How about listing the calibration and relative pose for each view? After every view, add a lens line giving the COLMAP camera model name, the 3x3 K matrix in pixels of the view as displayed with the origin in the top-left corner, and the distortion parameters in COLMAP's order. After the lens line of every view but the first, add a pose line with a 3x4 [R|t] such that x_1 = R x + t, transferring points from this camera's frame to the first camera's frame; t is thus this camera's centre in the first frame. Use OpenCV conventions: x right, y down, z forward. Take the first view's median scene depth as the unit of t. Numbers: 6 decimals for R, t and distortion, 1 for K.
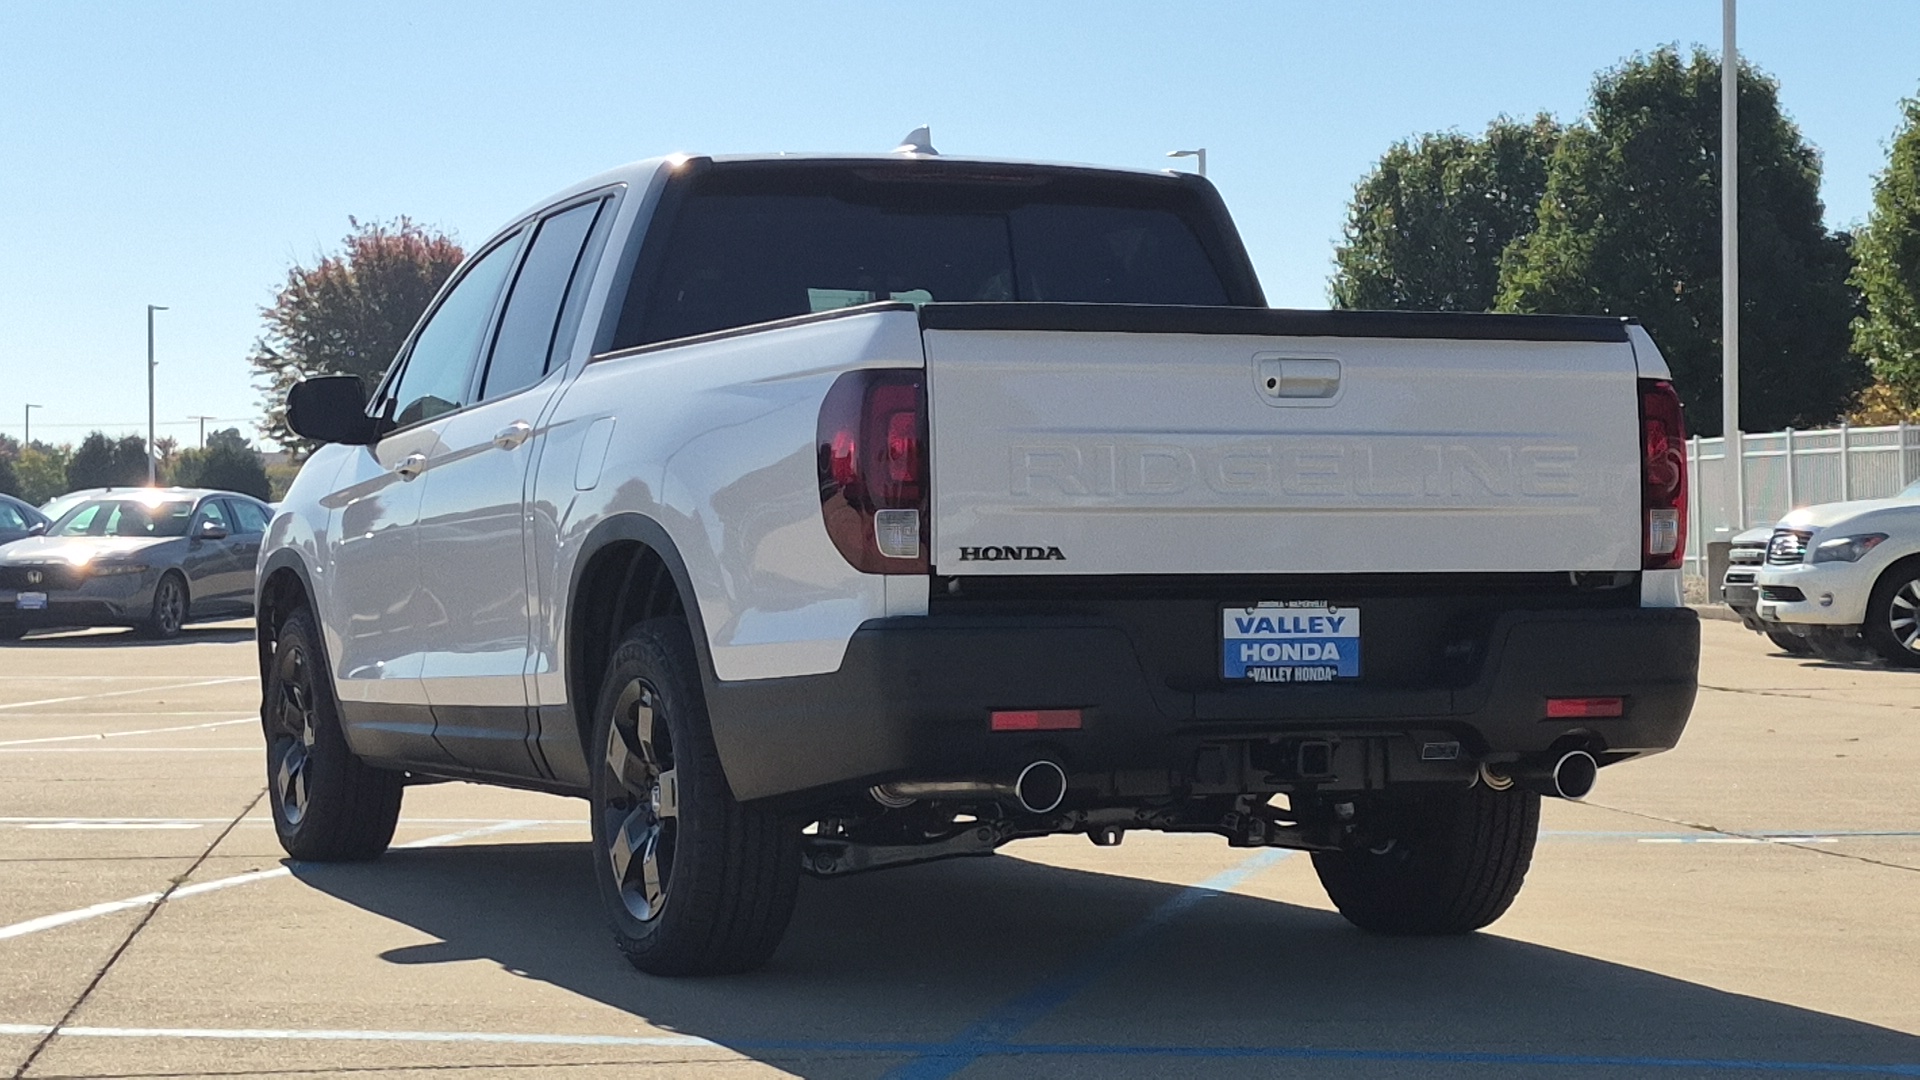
lens RADIAL K [[3638.0, 0, 956.1], [0, 3638.0, 525.5], [0, 0, 1]] dist [0.107819, 0.000000]
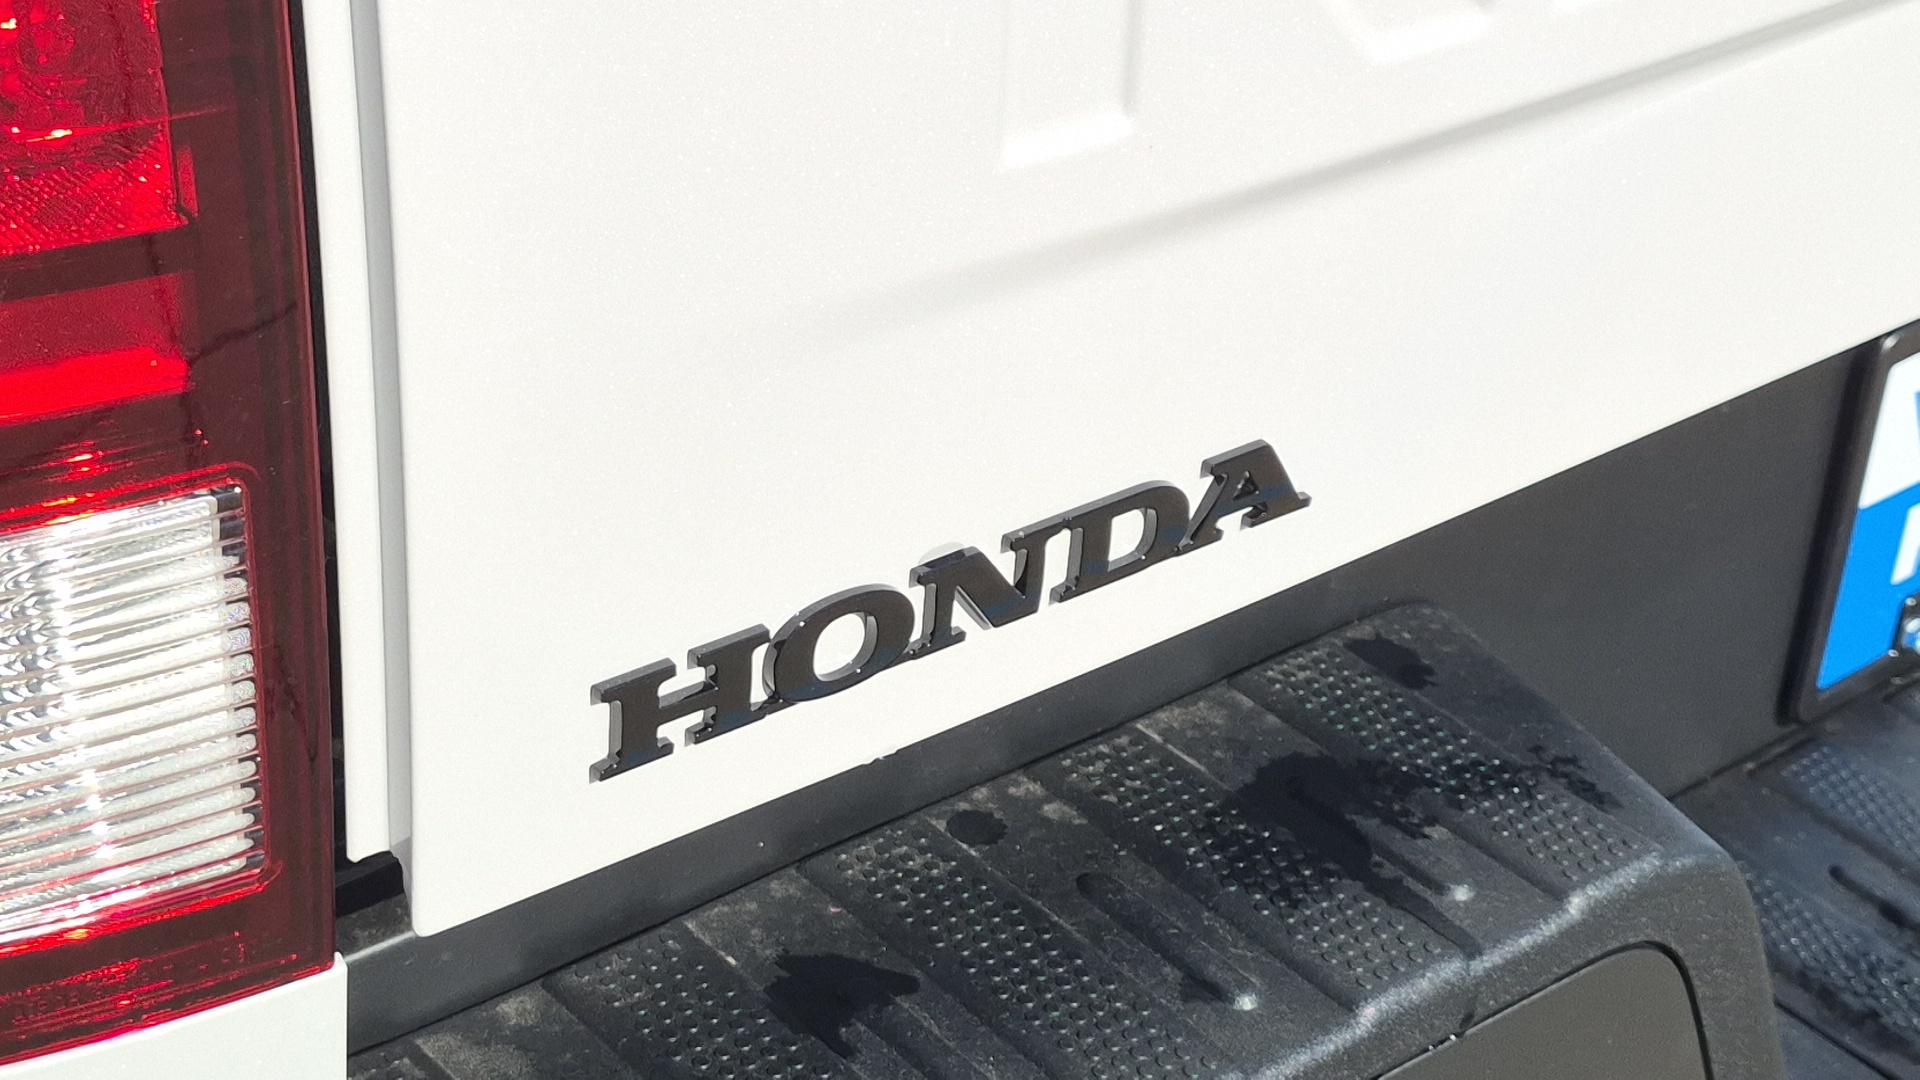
lens RADIAL K [[3255.5, 0, 952.7], [0, 3255.5, 543.3], [0, 0, 1]] dist [0.087201, 0.000000]
pose [[0.946094, -0.121221, 0.300353, -0.017805], [-0.053199, 0.856570, 0.513281, -0.048612], [-0.319493, -0.501591, 0.803947, 0.873304]]
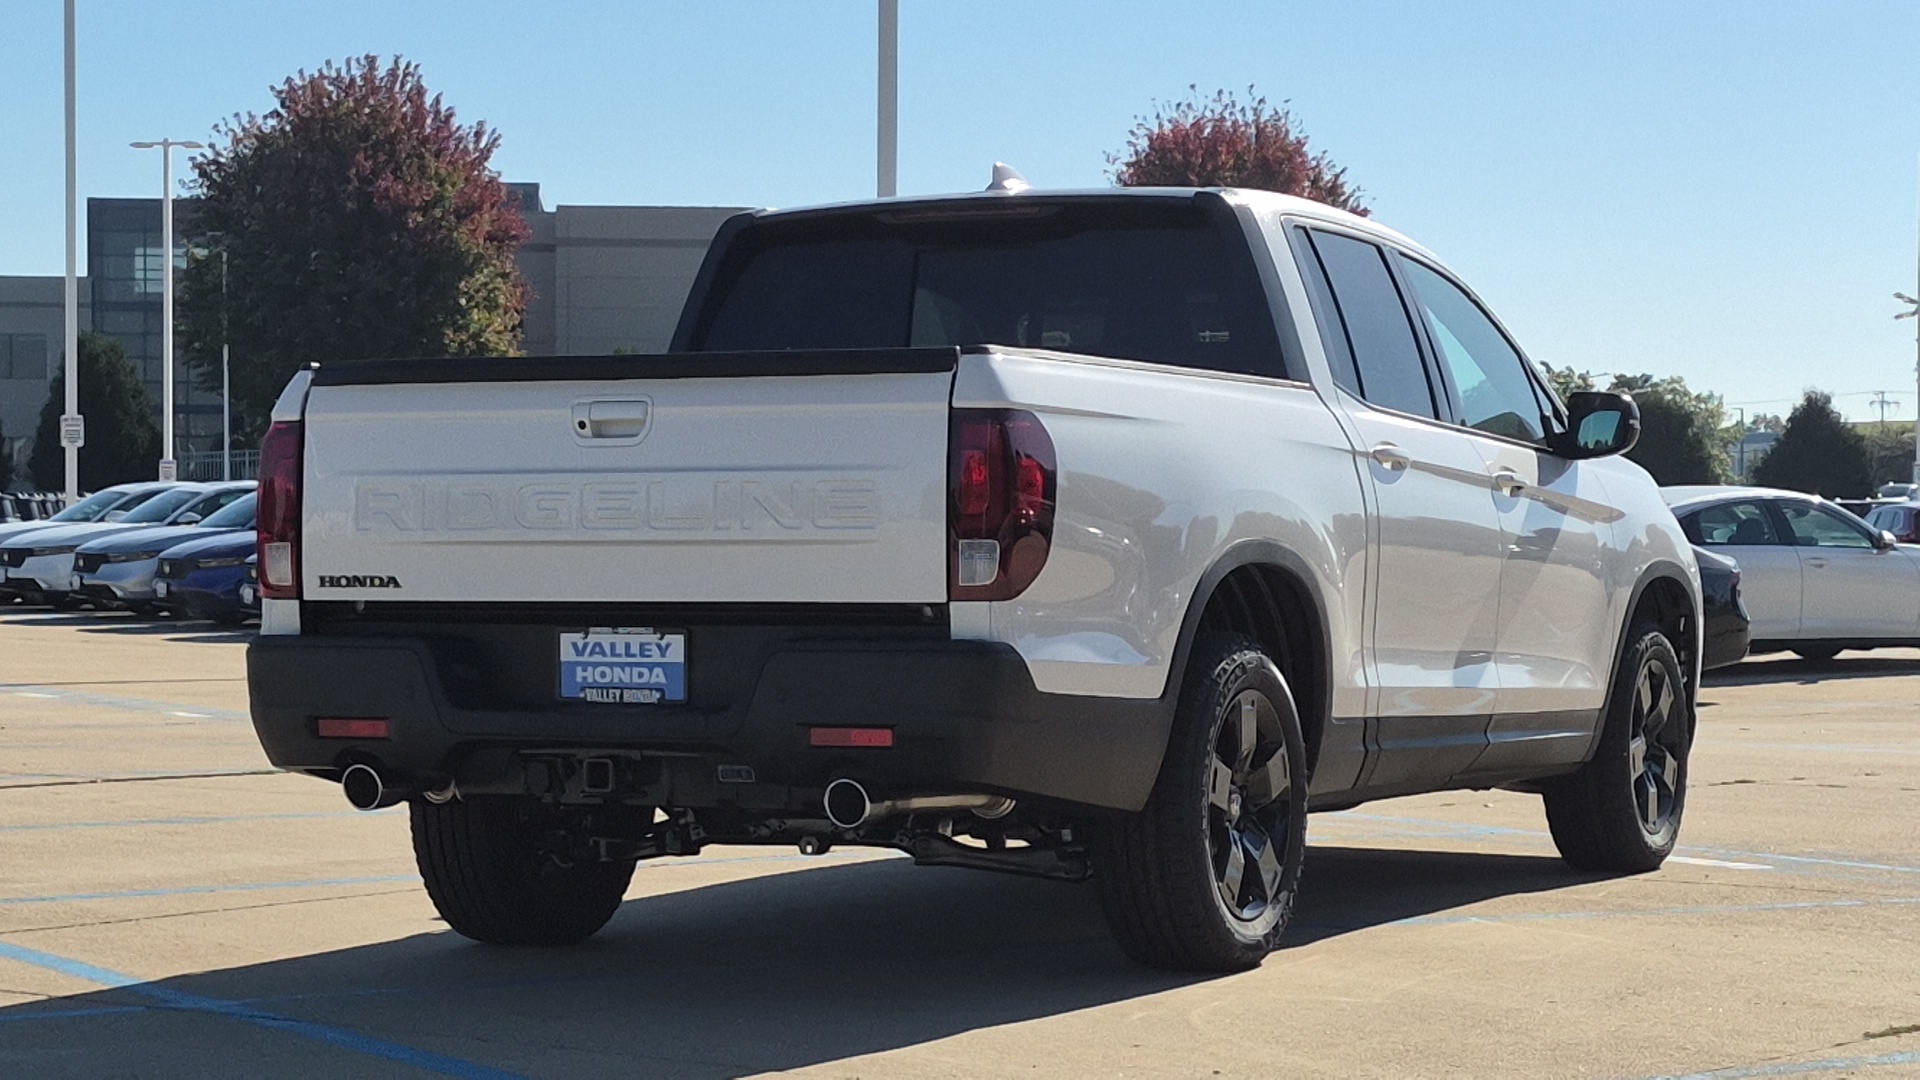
lens RADIAL K [[3905.4, 0, 961.4], [0, 3905.4, 550.8], [0, 0, 1]] dist [0.177579, 0.000000]
pose [[0.670353, 0.003348, -0.742034, 1.010144], [0.004861, 0.999949, 0.008903, -0.011520], [0.742026, -0.009575, 0.670303, 0.302649]]
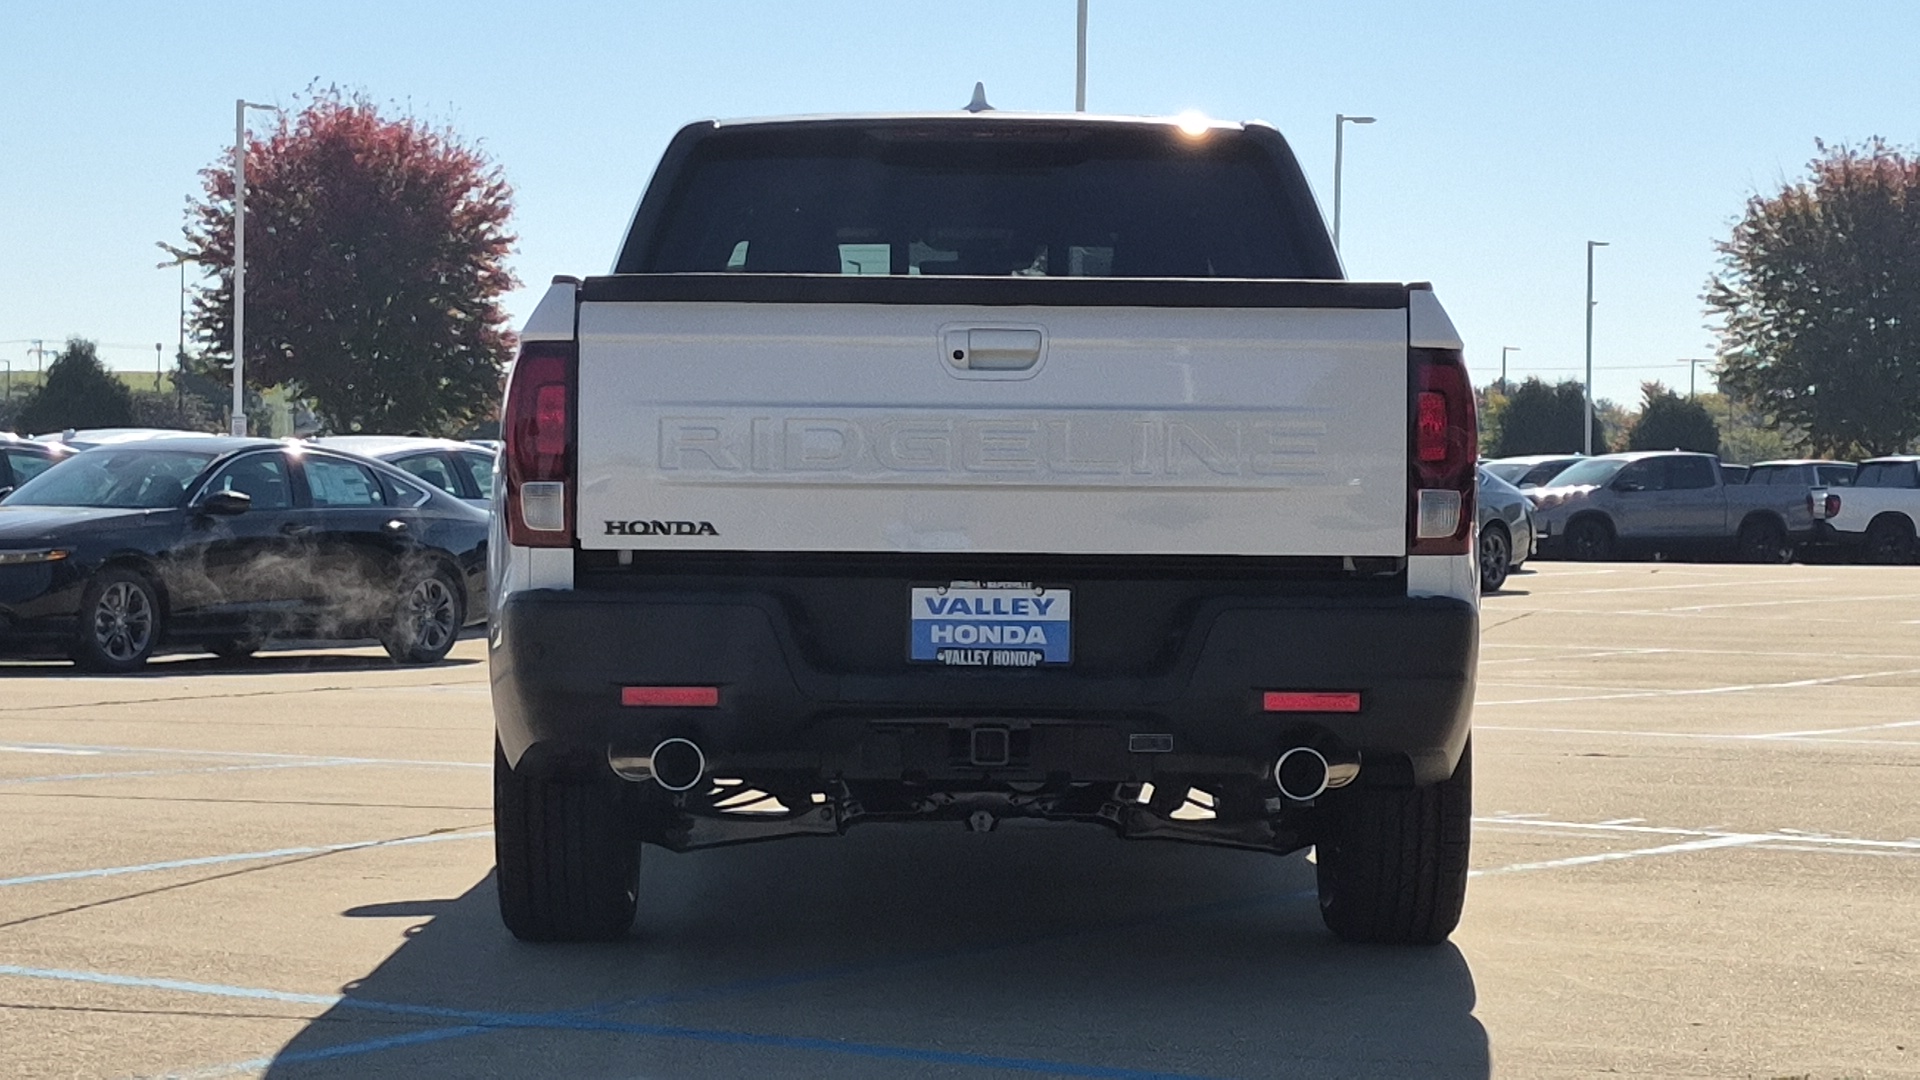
lens RADIAL K [[3974.5, 0, 956.1], [0, 3974.5, 534.2], [0, 0, 1]] dist [0.065227, 0.000000]
pose [[0.927029, 0.015349, -0.374677, 0.475346], [-0.010069, 0.999821, 0.016046, -0.008493], [0.374856, -0.011102, 0.927017, 0.024215]]
